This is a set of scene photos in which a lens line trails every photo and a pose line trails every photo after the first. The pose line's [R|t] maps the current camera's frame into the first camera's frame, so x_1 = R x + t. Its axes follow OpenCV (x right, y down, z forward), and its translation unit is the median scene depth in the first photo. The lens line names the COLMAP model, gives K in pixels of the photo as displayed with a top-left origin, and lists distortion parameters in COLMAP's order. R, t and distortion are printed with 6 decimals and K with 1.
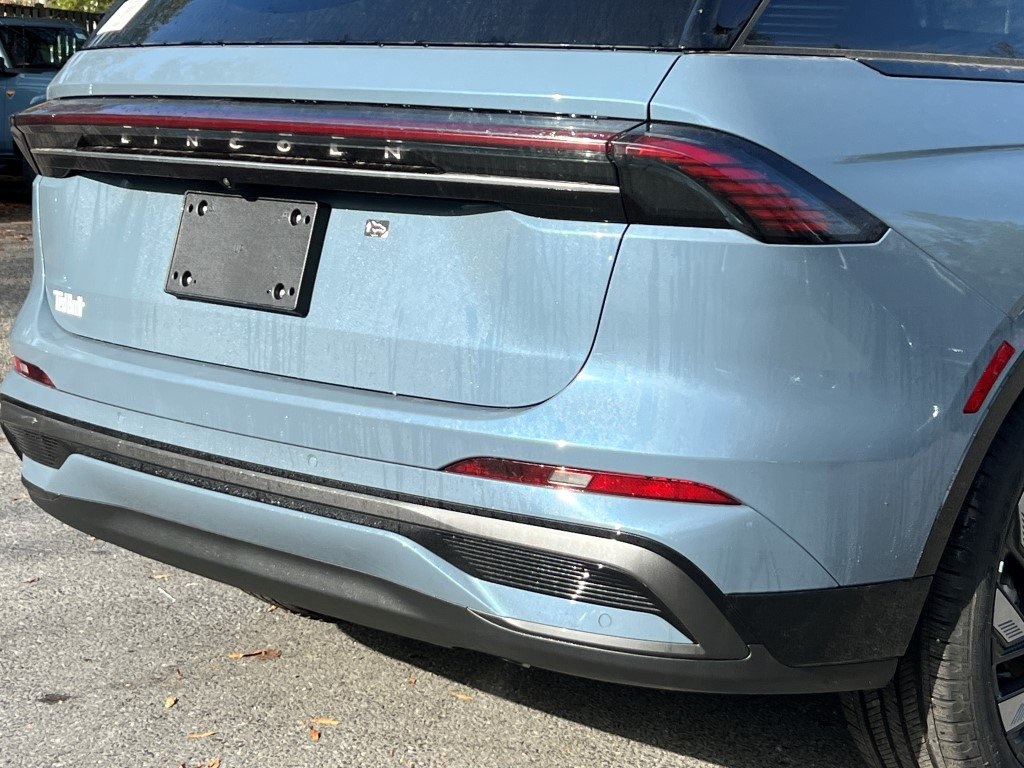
lens RADIAL K [[1851.1, 0, 513.1], [0, 1851.1, 386.8], [0, 0, 1]] dist [0.160458, 0.000000]
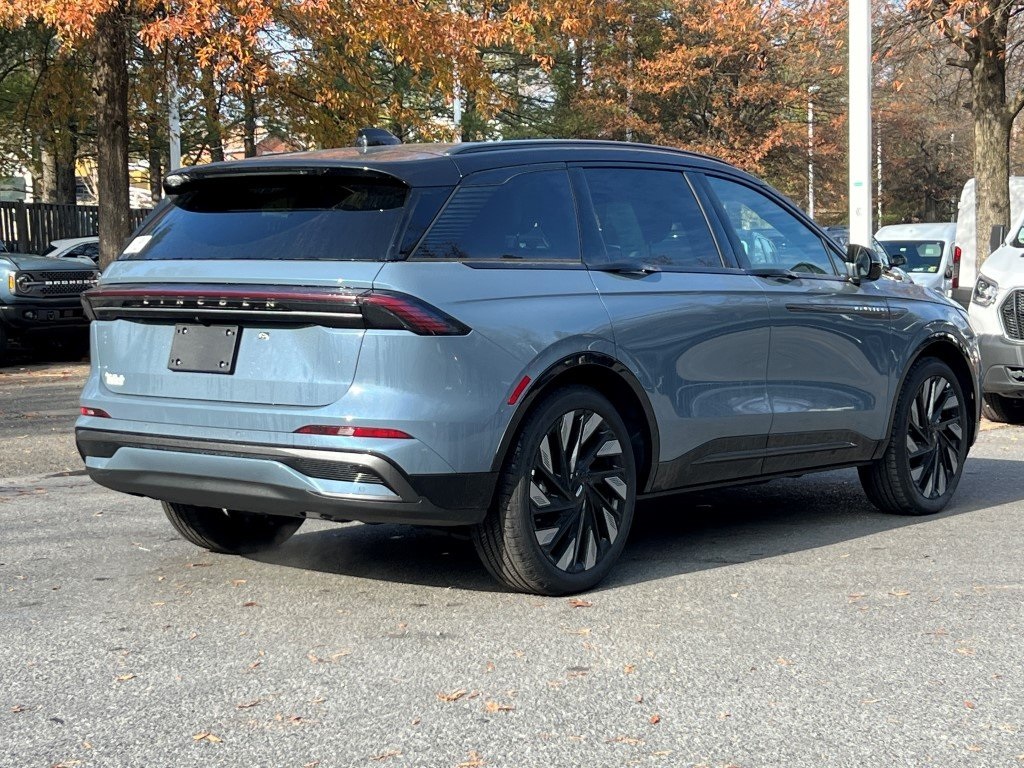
lens RADIAL K [[1851.1, 0, 514.2], [0, 1851.1, 382.1], [0, 0, 1]] dist [0.160458, 0.000000]
pose [[0.996307, -0.026693, 0.081605, 0.049306], [0.033776, 0.995663, -0.086690, 0.187274], [-0.078937, 0.089127, 0.992887, -1.354963]]
